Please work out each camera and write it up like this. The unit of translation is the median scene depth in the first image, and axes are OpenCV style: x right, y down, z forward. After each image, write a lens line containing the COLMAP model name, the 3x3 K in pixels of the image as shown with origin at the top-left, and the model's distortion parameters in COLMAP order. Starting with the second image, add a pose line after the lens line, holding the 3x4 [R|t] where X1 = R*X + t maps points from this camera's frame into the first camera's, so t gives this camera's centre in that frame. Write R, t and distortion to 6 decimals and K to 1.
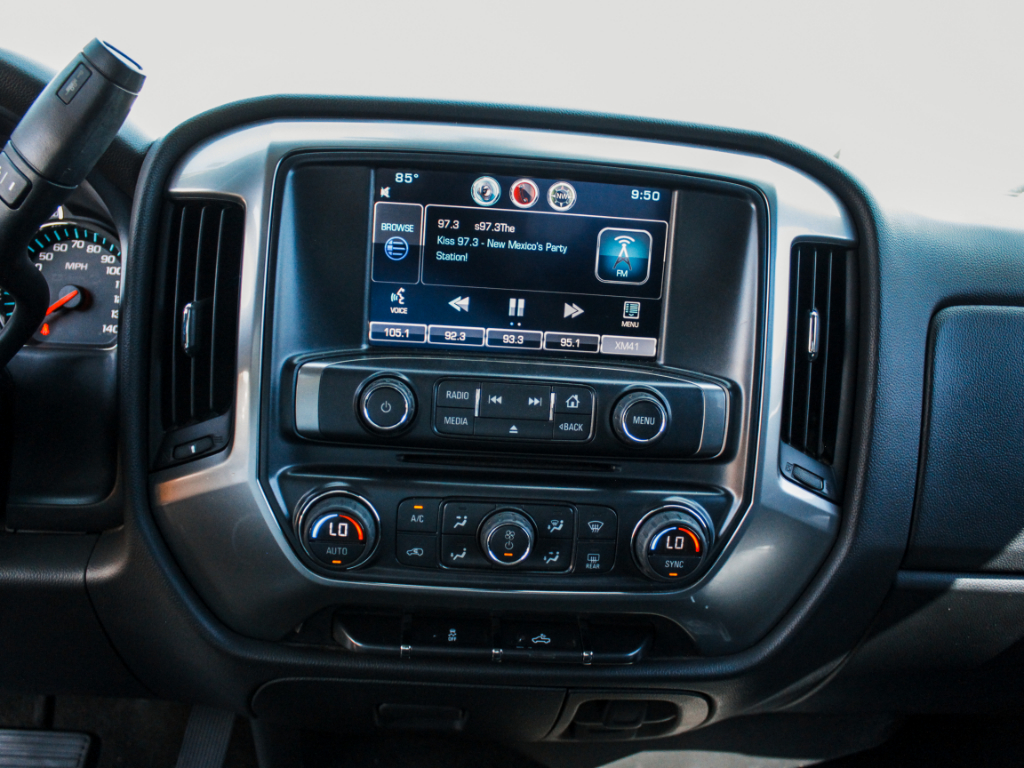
lens RADIAL K [[978.1, 0, 507.2], [0, 978.1, 362.1], [0, 0, 1]] dist [-0.126441, 0.000000]
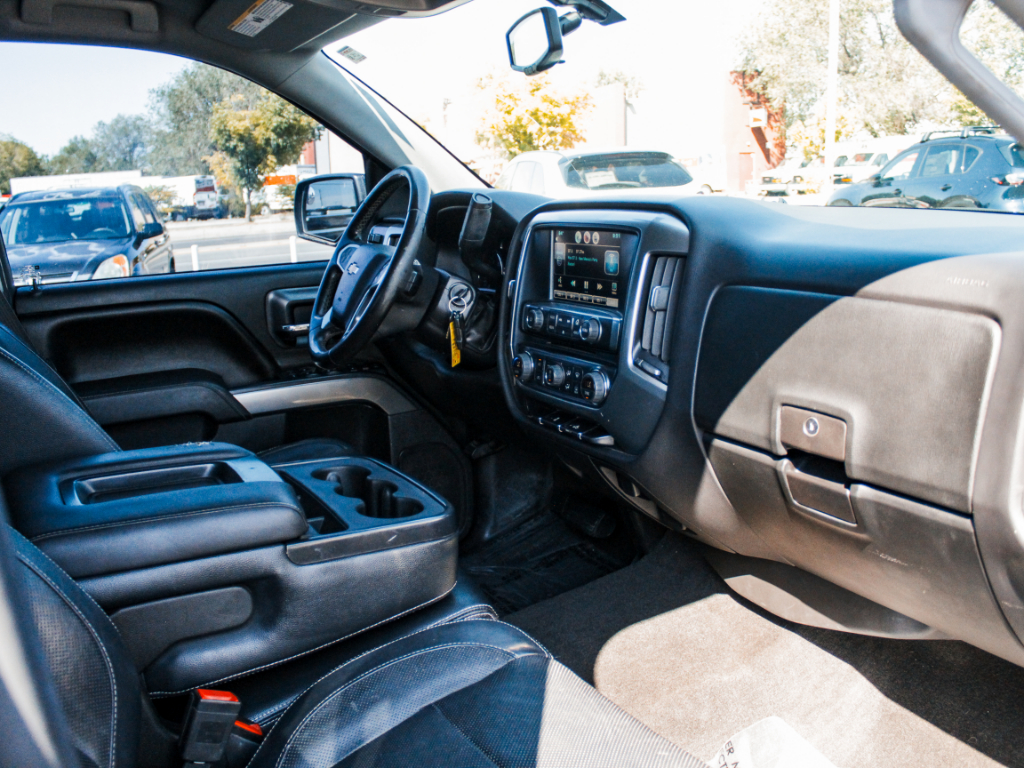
lens RADIAL K [[978.1, 0, 511.1], [0, 978.1, 393.2], [0, 0, 1]] dist [-0.126441, 0.000000]
pose [[0.409188, 0.103778, -0.906529, 2.152548], [-0.138598, 0.989052, 0.050665, 0.111444], [0.901862, 0.104912, 0.419091, -0.140595]]
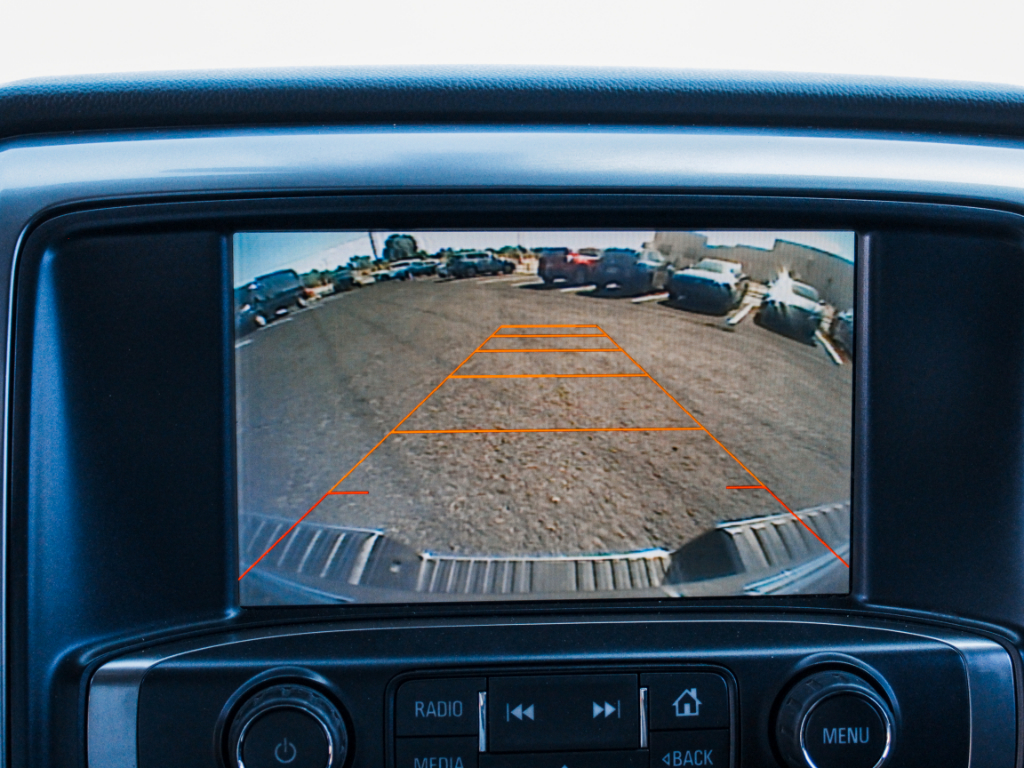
lens RADIAL K [[1685.9, 0, 515.4], [0, 1685.9, 383.9], [0, 0, 1]] dist [-0.016423, 0.000000]
pose [[0.997263, -0.072720, 0.013334, -0.013456], [0.073581, 0.993814, -0.083189, -0.047888], [-0.007202, 0.083943, 0.996445, 0.186502]]
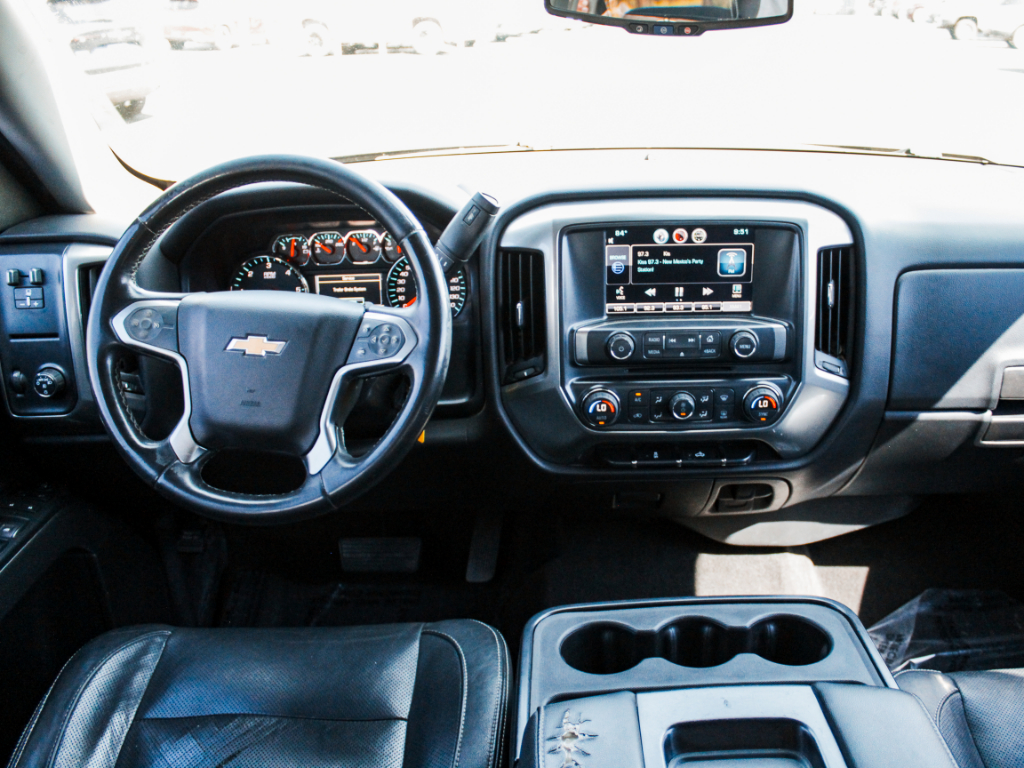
lens RADIAL K [[978.1, 0, 561.1], [0, 978.1, 374.1], [0, 0, 1]] dist [-0.126441, 0.000000]
pose [[0.995157, -0.061430, -0.076733, -0.088772], [0.073055, 0.984529, 0.159267, -0.228205], [0.065762, -0.164102, 0.984249, -1.014462]]
